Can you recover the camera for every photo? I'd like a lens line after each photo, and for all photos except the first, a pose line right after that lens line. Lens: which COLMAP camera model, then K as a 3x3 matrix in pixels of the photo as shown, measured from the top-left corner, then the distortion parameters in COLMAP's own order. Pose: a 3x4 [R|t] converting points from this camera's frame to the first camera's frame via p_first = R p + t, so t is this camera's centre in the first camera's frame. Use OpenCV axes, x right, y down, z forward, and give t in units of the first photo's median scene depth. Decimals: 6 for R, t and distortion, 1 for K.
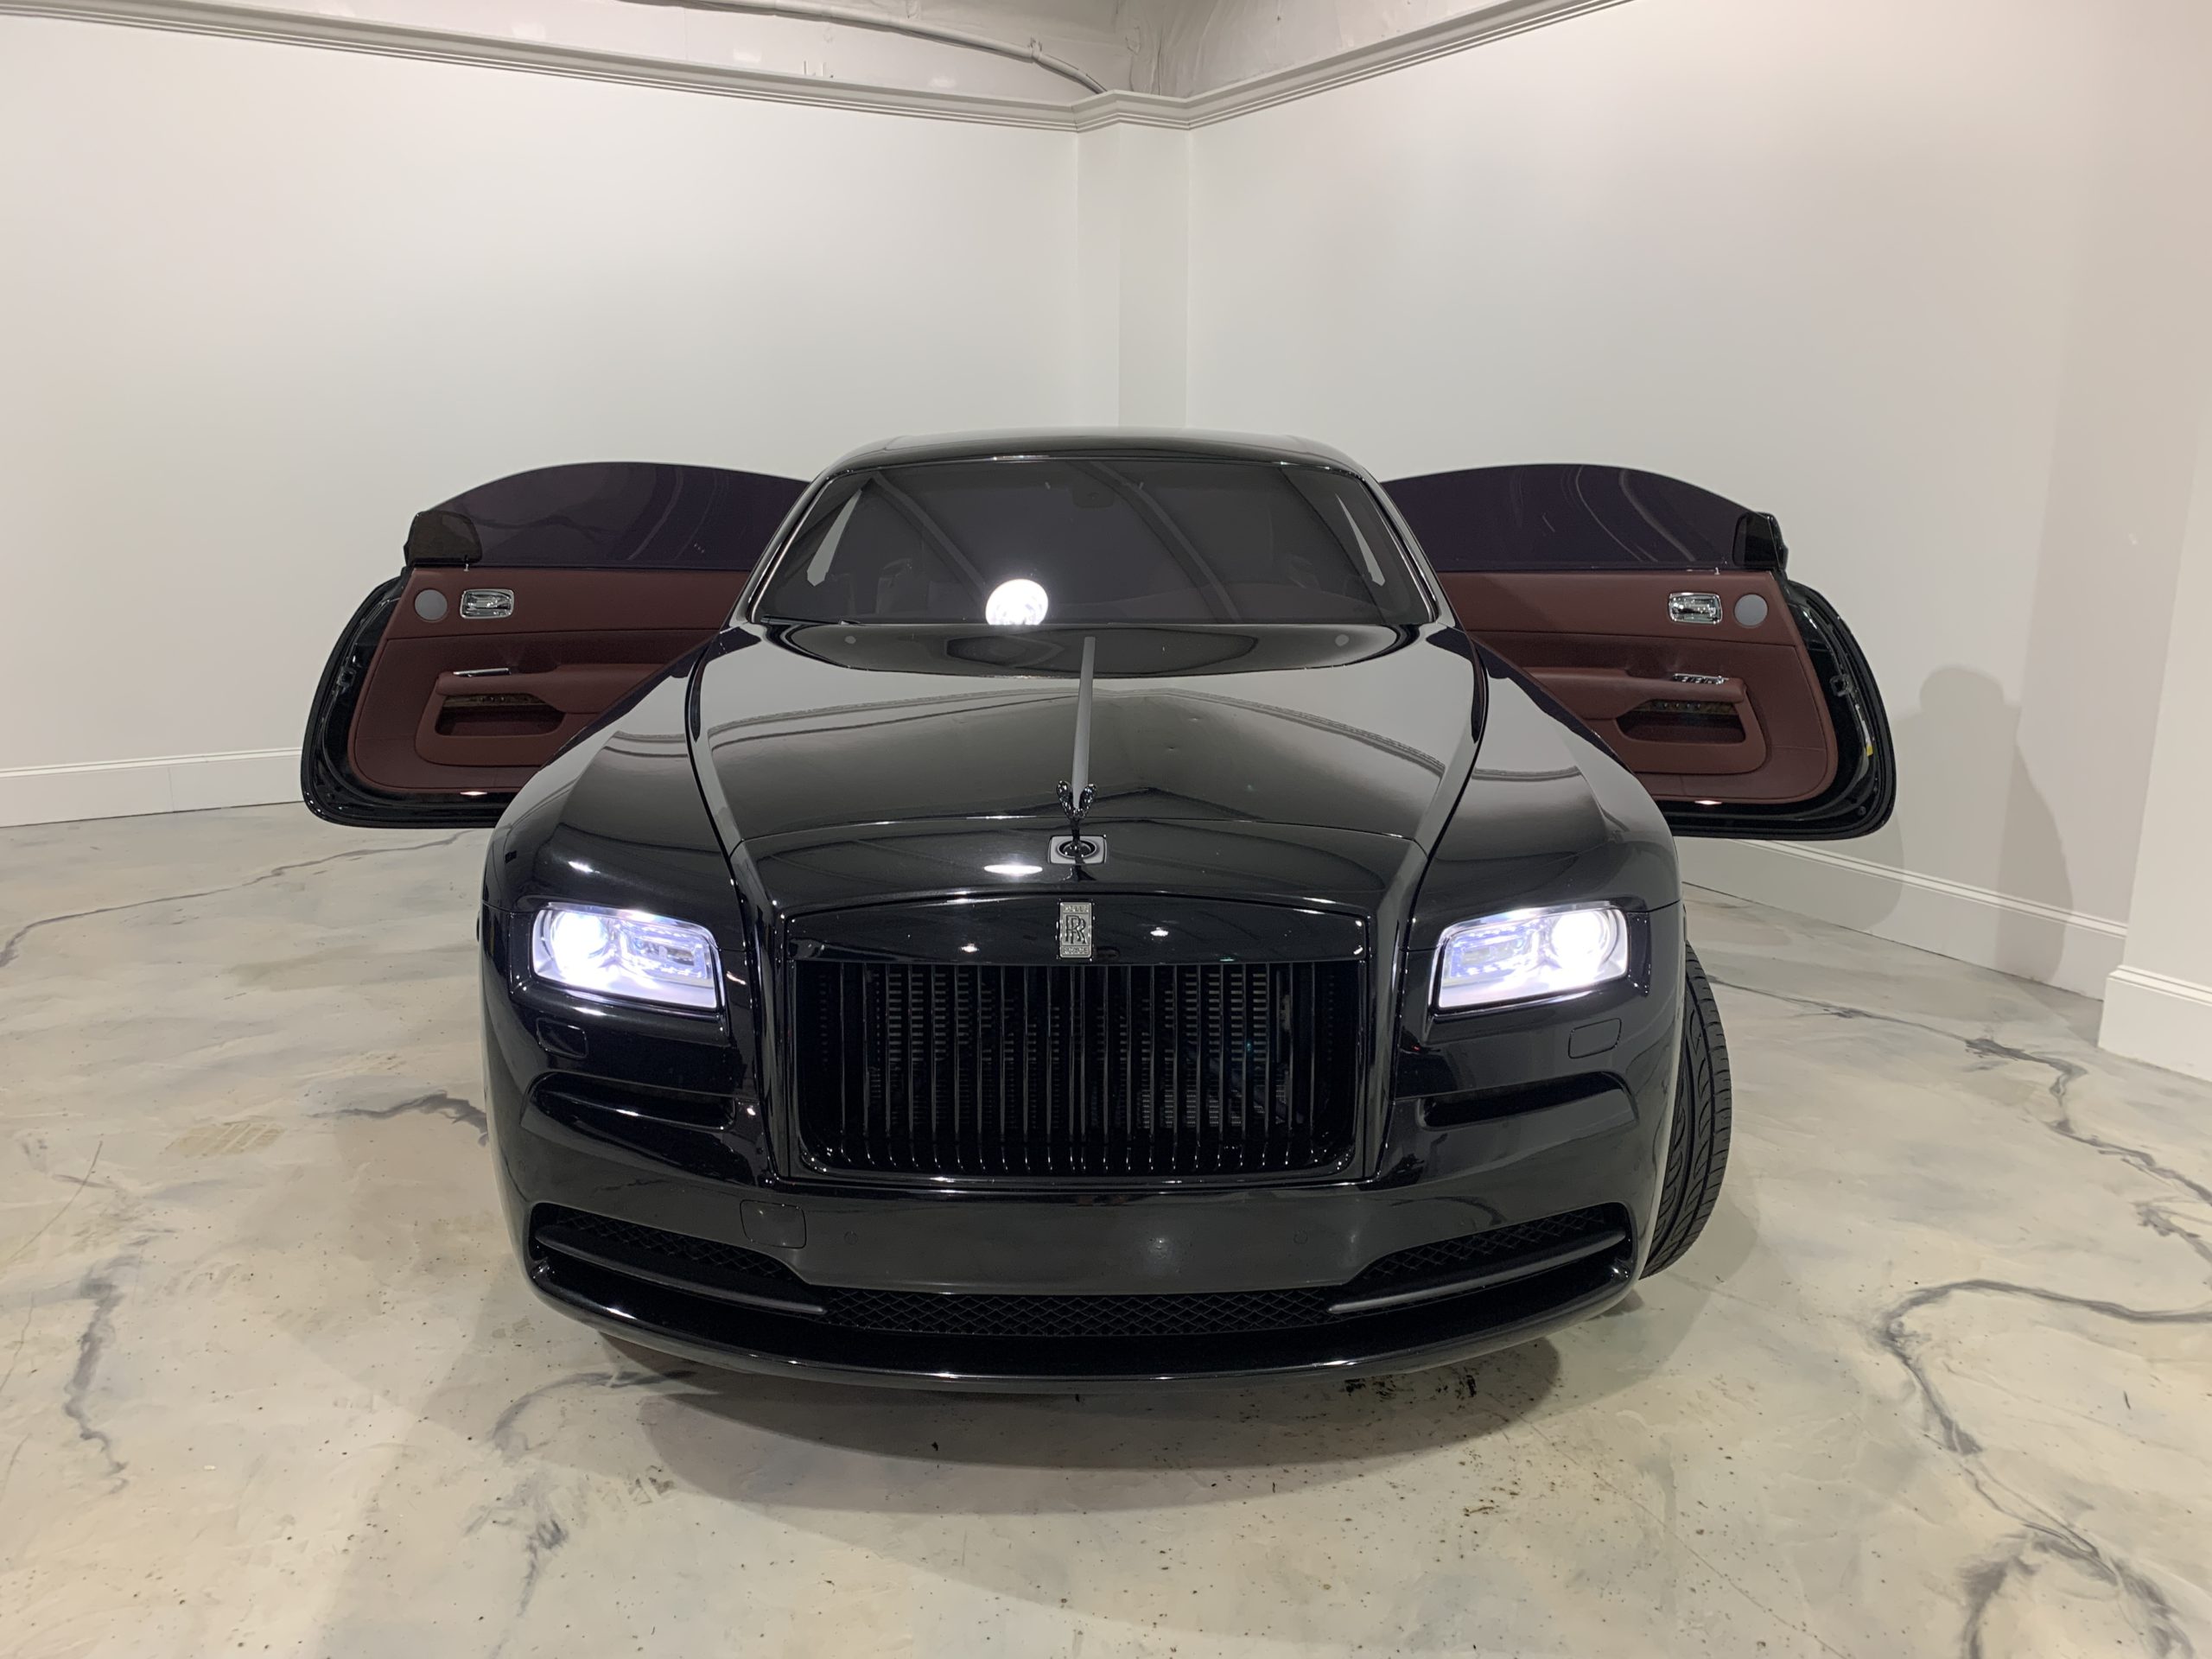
lens RADIAL K [[1695.5, 0, 1103.7], [0, 1695.5, 829.5], [0, 0, 1]] dist [0.021209, -0.017869]
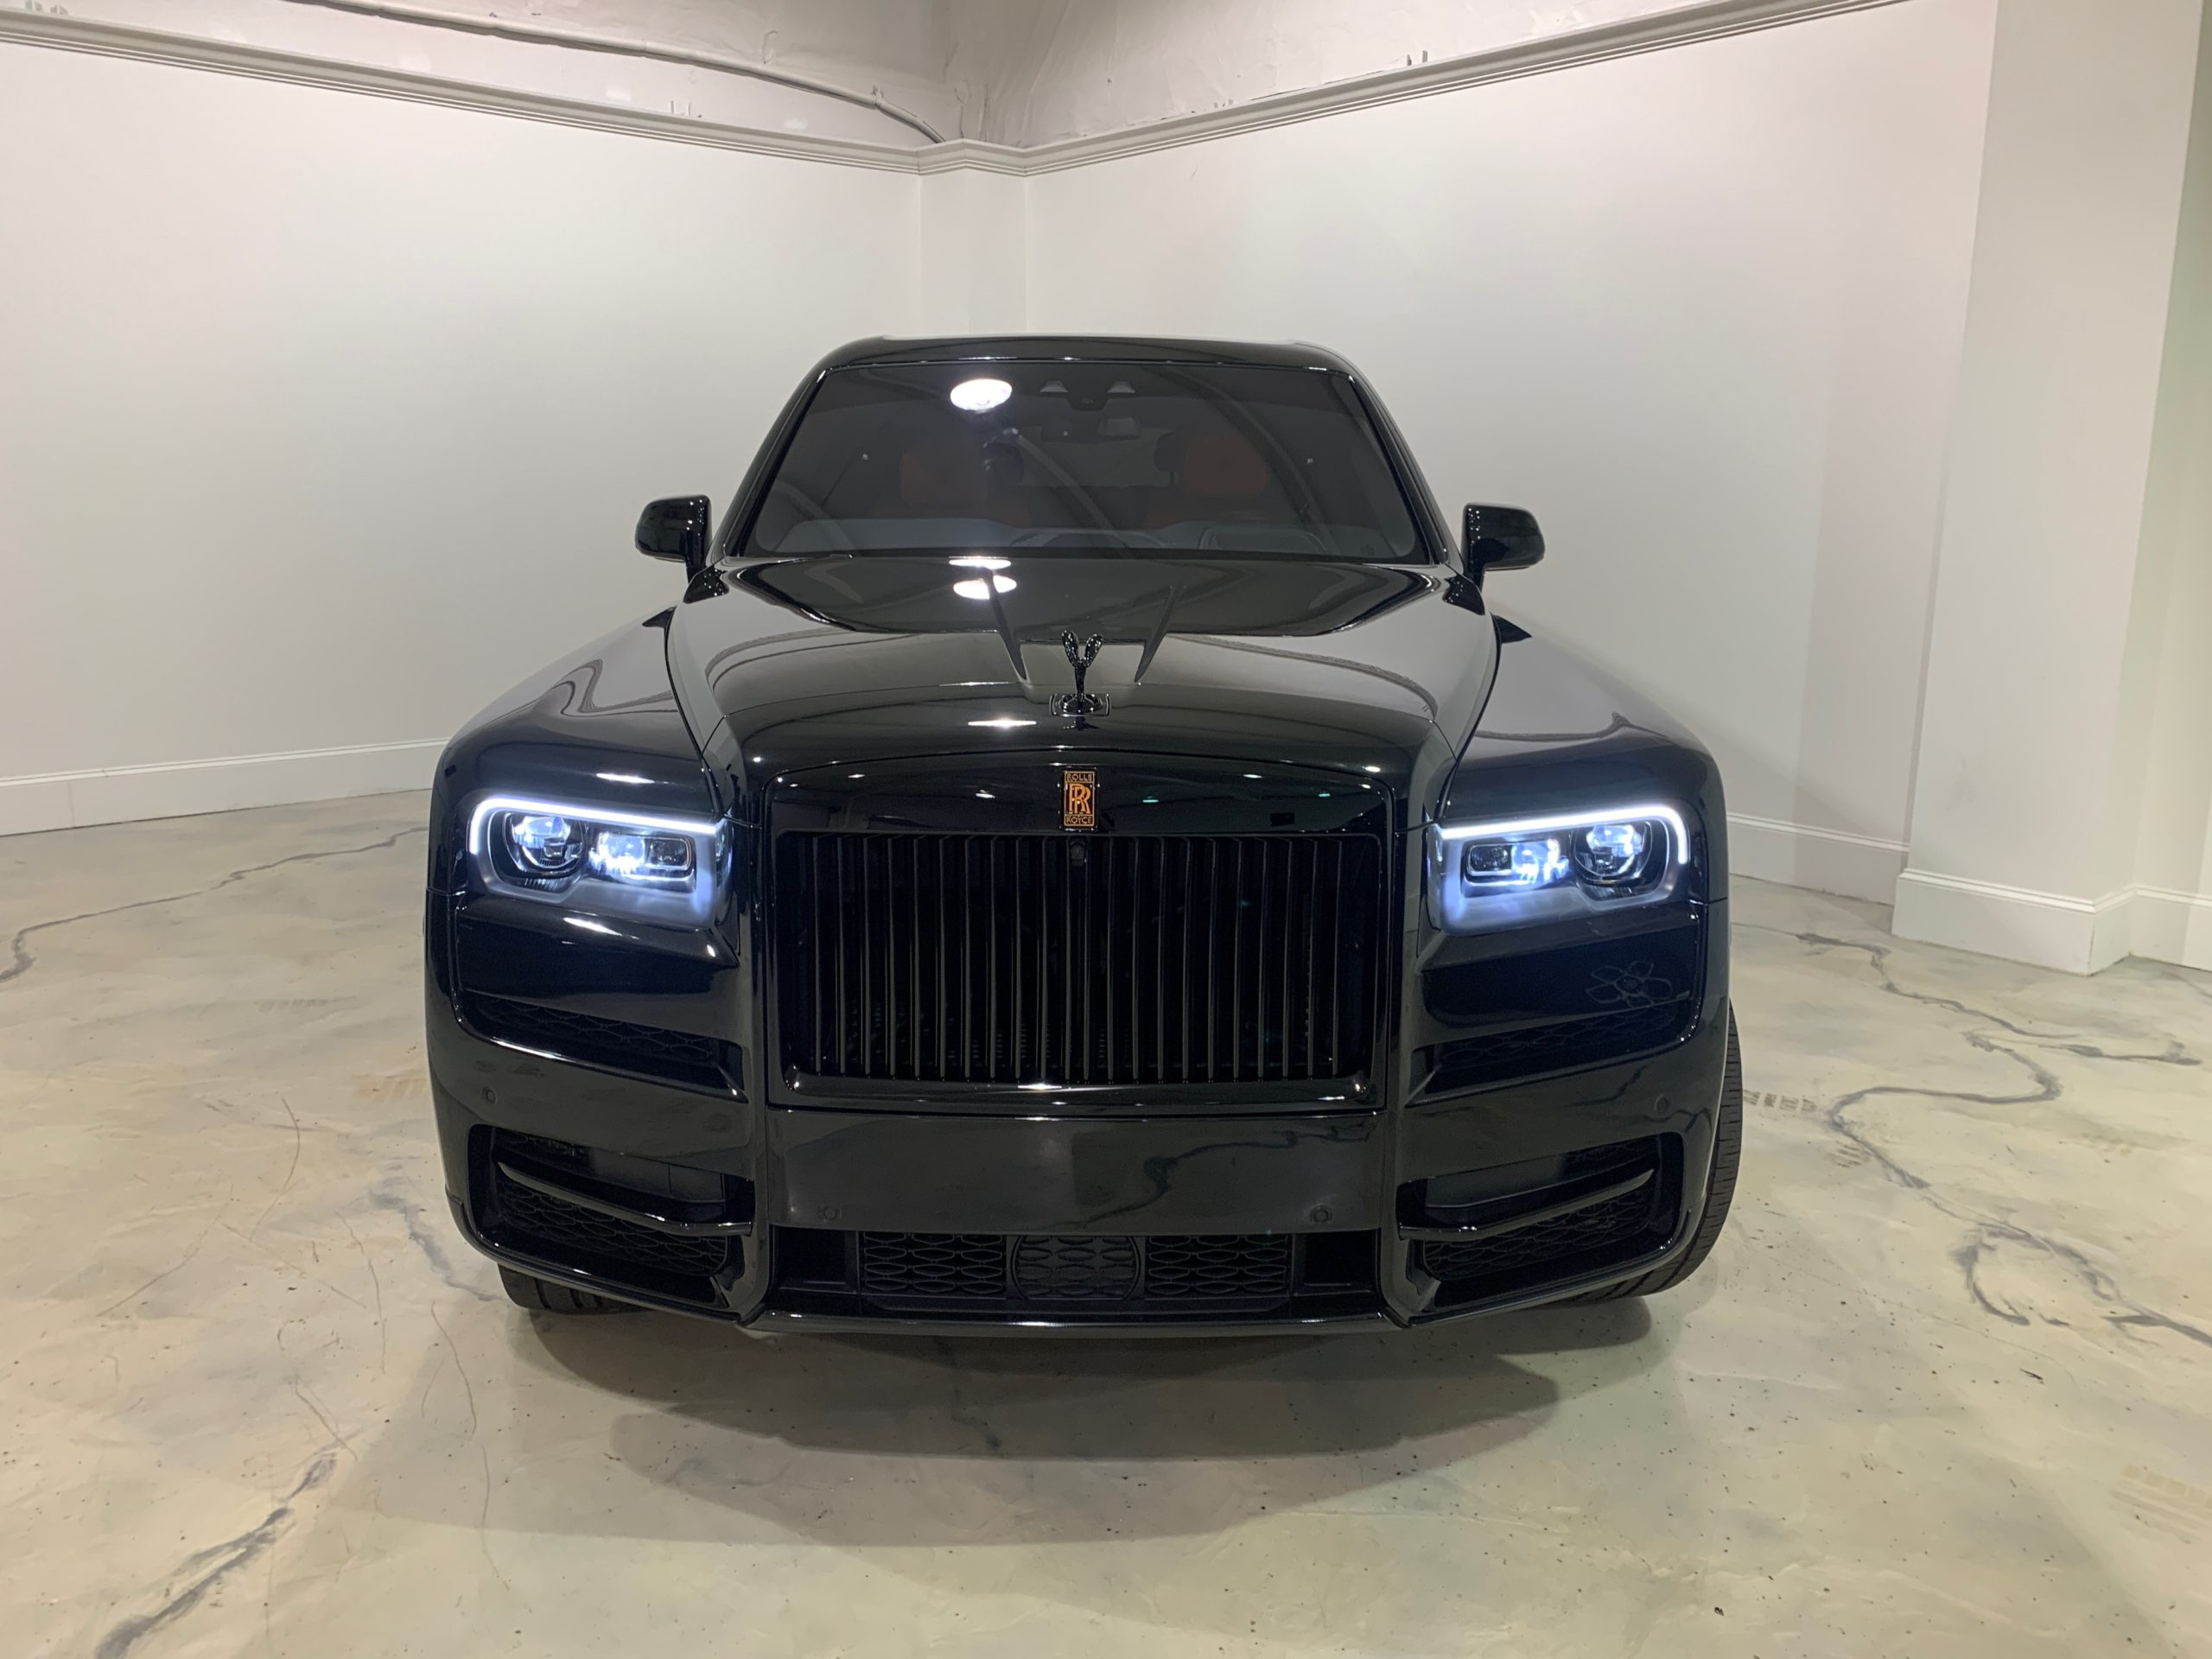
lens RADIAL K [[1695.5, 0, 1096.8], [0, 1695.5, 817.7], [0, 0, 1]] dist [0.021209, -0.017869]
pose [[0.981454, -0.036419, 0.188208, -0.279108], [0.040018, 0.999081, -0.015354, 0.043282], [-0.187476, 0.022601, 0.982009, -0.164598]]
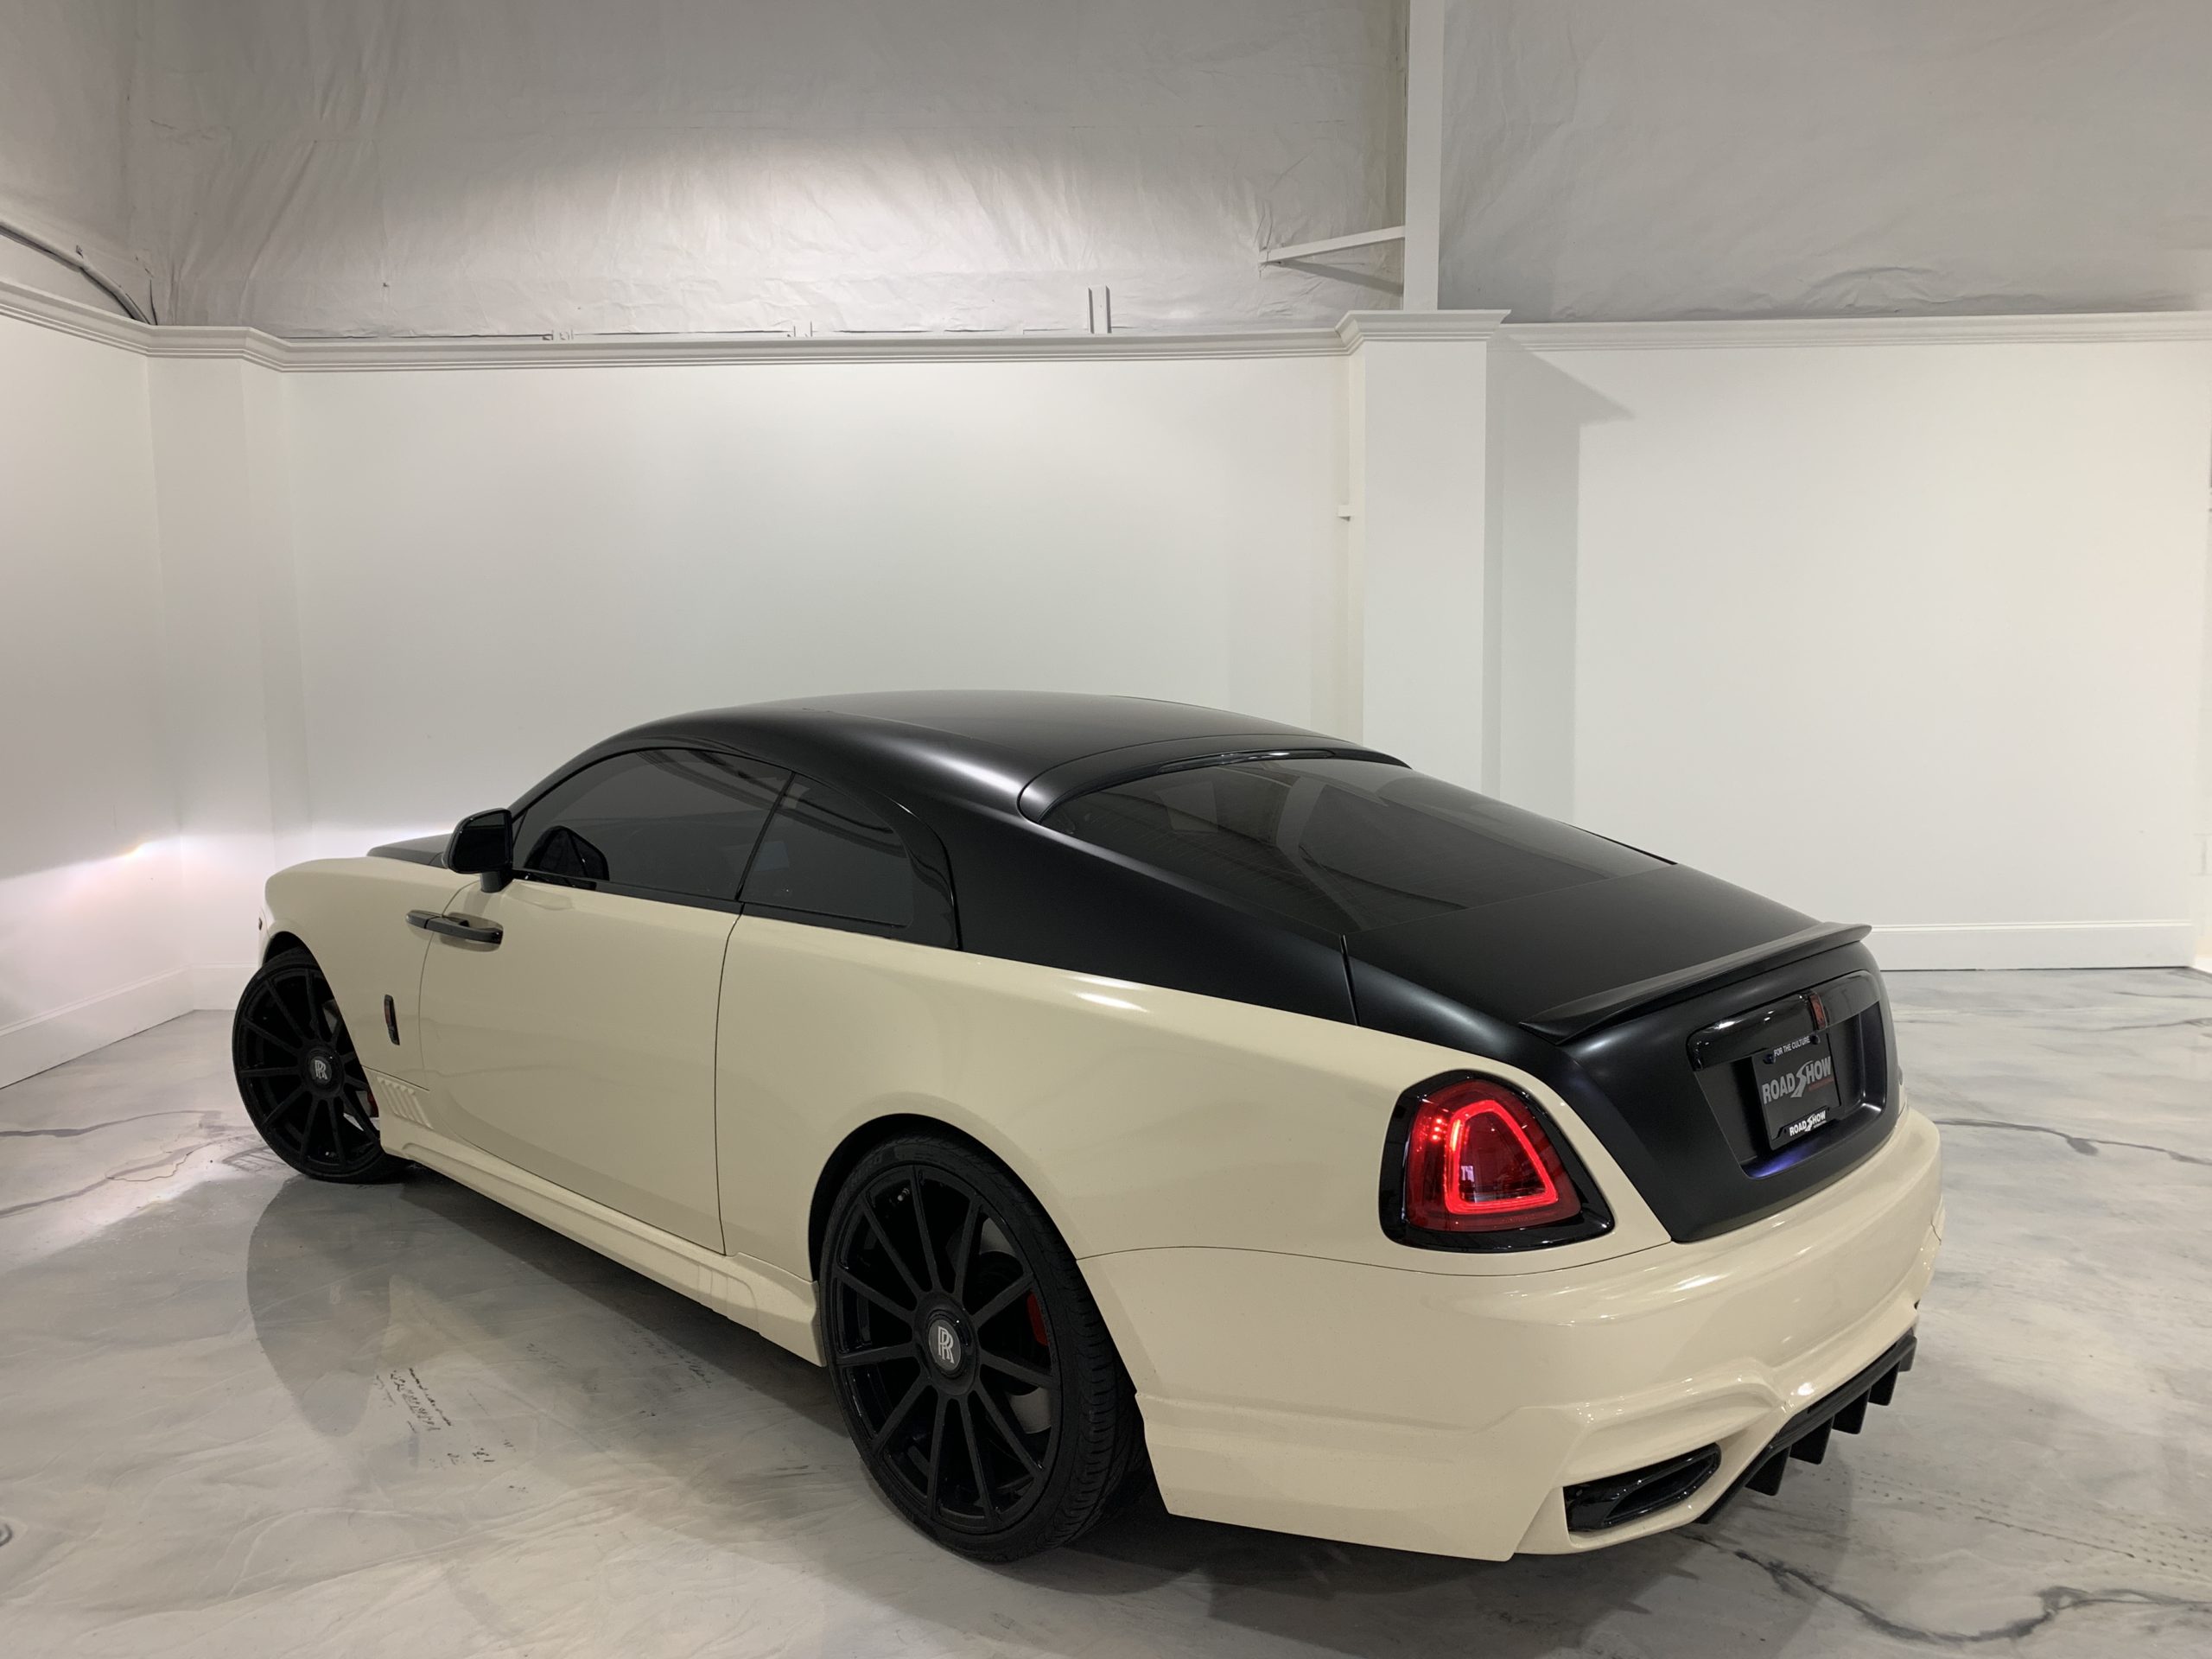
lens RADIAL K [[1695.5, 0, 1106.1], [0, 1695.5, 832.1], [0, 0, 1]] dist [0.021209, -0.017869]
pose [[0.496814, -0.106586, 0.861287, -1.307728], [0.206377, 0.978470, 0.002043, -0.121881], [-0.842961, 0.176735, 0.508115, 0.323810]]
